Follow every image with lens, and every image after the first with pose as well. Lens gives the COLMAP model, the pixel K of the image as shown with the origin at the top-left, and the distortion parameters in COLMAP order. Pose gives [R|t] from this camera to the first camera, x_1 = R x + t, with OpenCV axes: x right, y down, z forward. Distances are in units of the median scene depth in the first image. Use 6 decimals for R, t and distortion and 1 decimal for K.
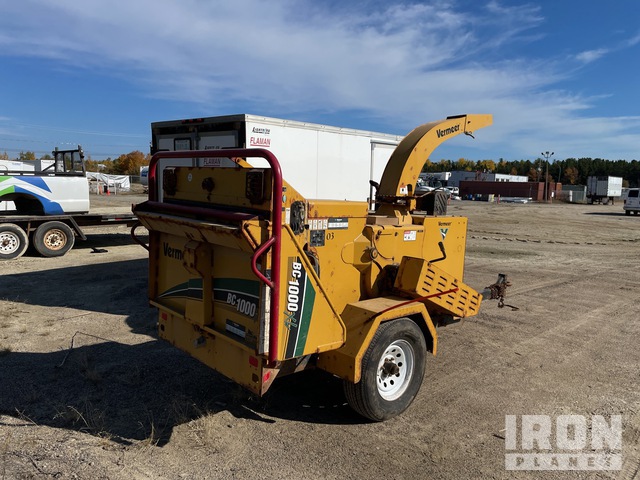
lens RADIAL K [[485.5, 0, 323.5], [0, 485.5, 240.2], [0, 0, 1]] dist [0.005218, -0.002463]
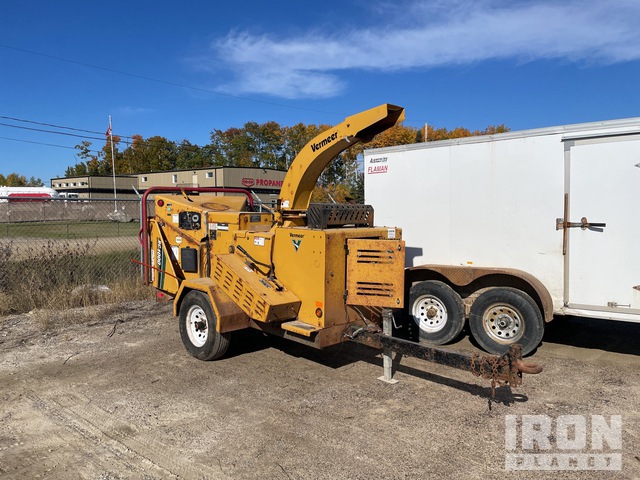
lens RADIAL K [[506.8, 0, 318.0], [0, 506.8, 244.9], [0, 0, 1]] dist [0.071642, -0.016990]
pose [[0.010843, 0.037763, -0.999228, 1.685554], [-0.120069, 0.992106, 0.036191, -0.074211], [0.992706, 0.119584, 0.015291, 1.313820]]
